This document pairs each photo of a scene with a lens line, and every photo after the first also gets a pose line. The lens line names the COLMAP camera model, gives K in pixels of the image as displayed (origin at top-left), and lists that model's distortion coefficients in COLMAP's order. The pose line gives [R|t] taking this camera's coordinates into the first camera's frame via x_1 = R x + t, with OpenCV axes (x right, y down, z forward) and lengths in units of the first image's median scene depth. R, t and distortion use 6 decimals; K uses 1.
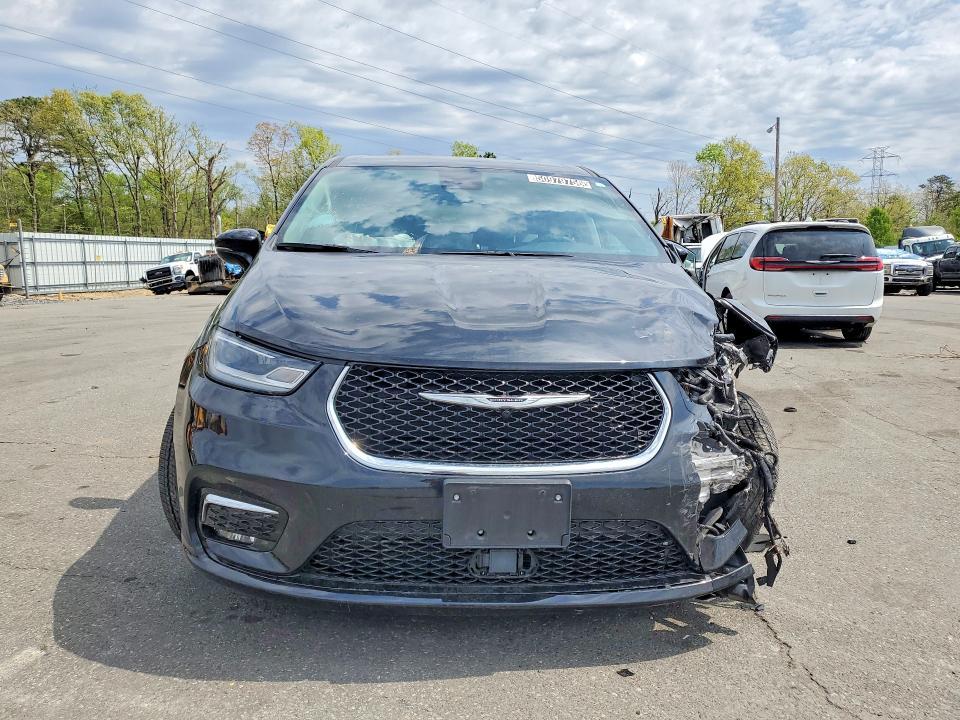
lens RADIAL K [[801.1, 0, 480.0], [0, 801.1, 360.0], [0, 0, 1]] dist [-0.003793, 0.040624]
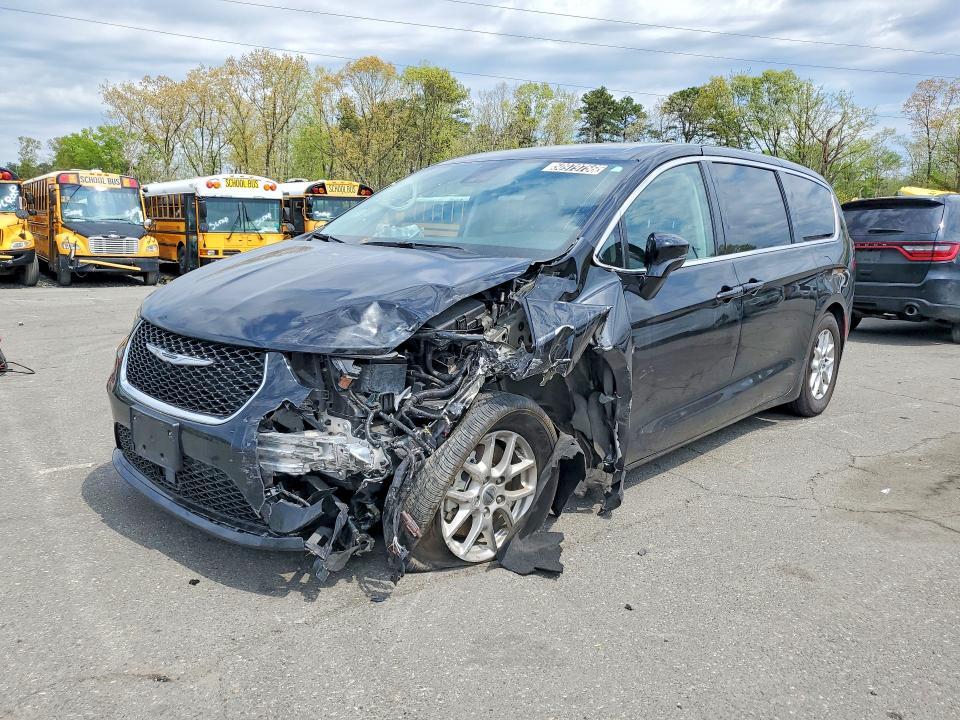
lens RADIAL K [[801.1, 0, 480.0], [0, 801.1, 360.0], [0, 0, 1]] dist [-0.003793, 0.040624]
pose [[0.661976, 0.127557, -0.738591, 0.114740], [-0.102013, 0.991576, 0.079818, -0.008704], [0.742550, 0.022508, 0.669412, 0.040544]]
